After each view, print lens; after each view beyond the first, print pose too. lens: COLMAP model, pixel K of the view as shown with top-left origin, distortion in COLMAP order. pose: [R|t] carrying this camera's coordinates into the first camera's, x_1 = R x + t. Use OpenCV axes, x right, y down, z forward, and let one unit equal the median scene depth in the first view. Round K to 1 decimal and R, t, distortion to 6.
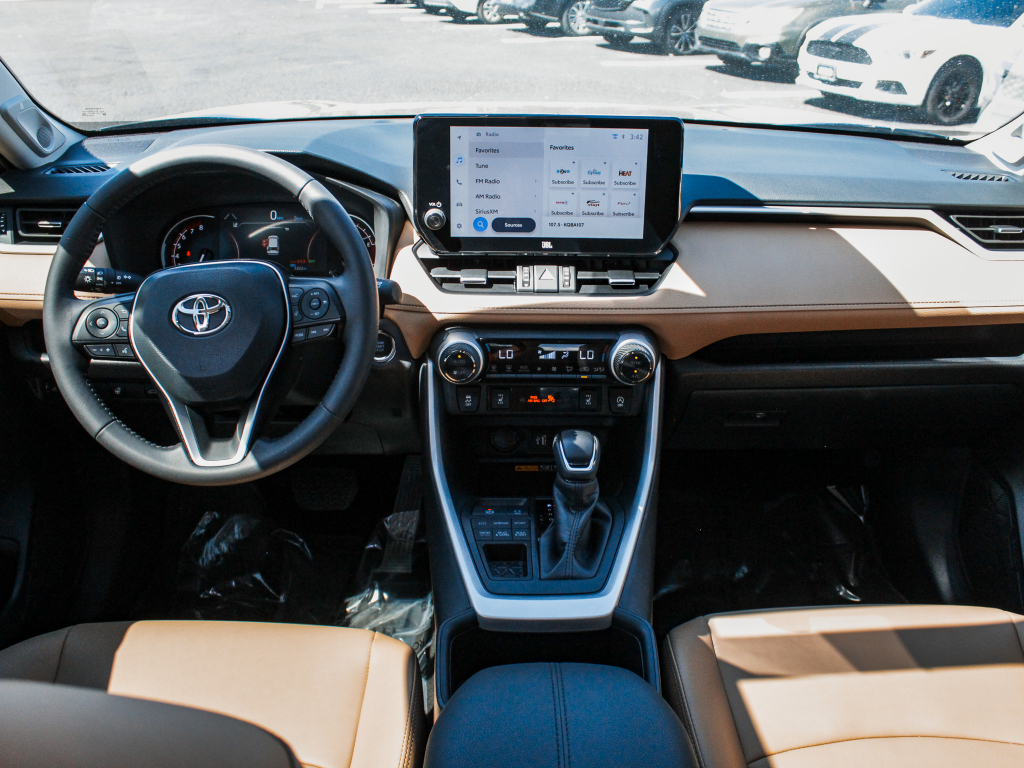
lens RADIAL K [[1028.4, 0, 512.0], [0, 1028.4, 384.0], [0, 0, 1]] dist [-0.009082, -0.004109]
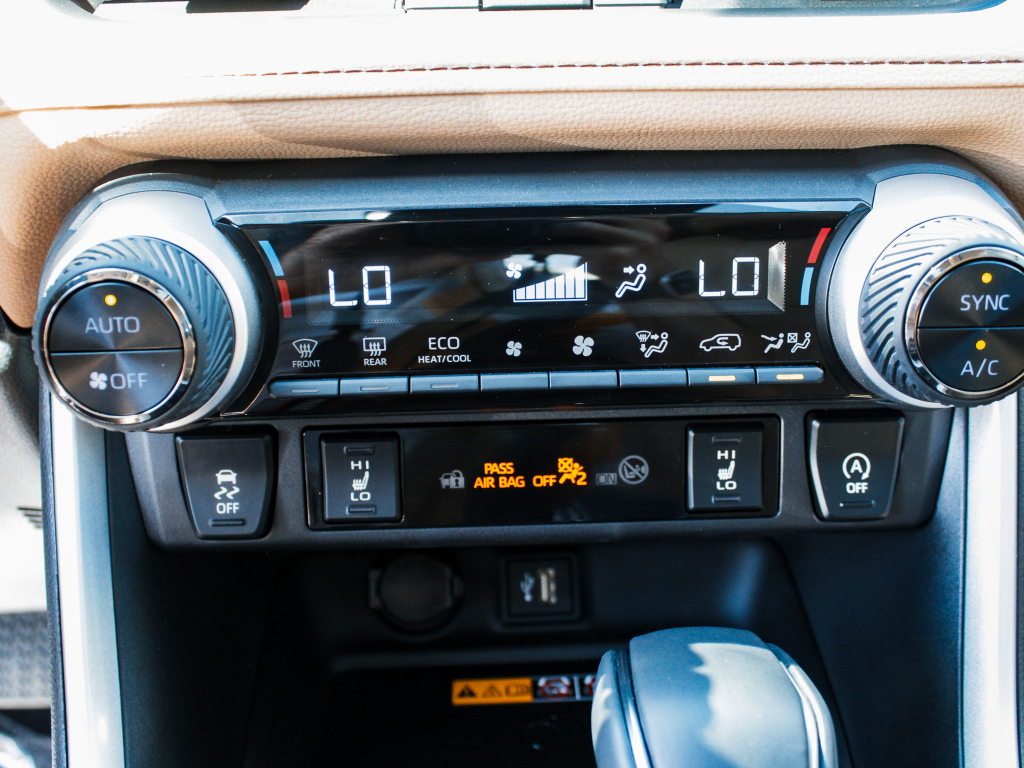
lens RADIAL K [[1127.8, 0, 512.0], [0, 1127.8, 384.0], [0, 0, 1]] dist [-0.171480, 0.222227]
pose [[0.999395, -0.034775, -0.001034, 0.025982], [0.034785, 0.999320, 0.012222, -0.010063], [0.000608, -0.012251, 0.999925, 0.761629]]
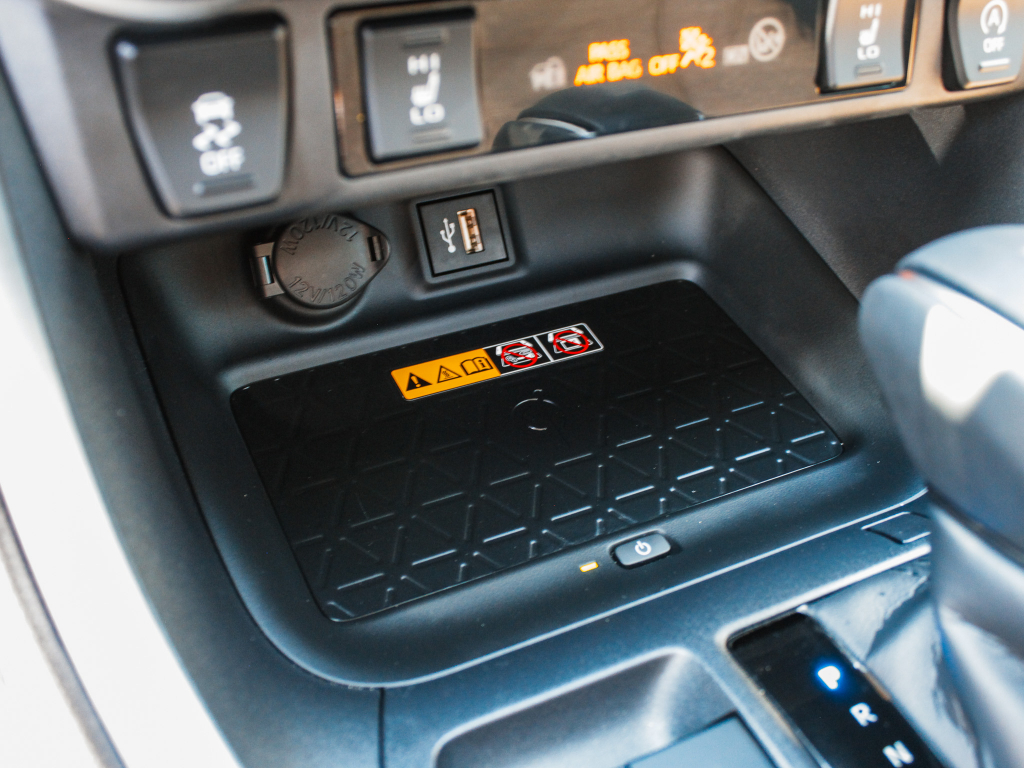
lens RADIAL K [[1127.8, 0, 512.0], [0, 1127.8, 384.0], [0, 0, 1]] dist [-0.171480, 0.222227]
pose [[0.899846, -0.233029, 0.368747, -0.072316], [0.101523, 0.934015, 0.342504, 0.000308], [-0.424229, -0.270764, 0.864128, 0.866123]]
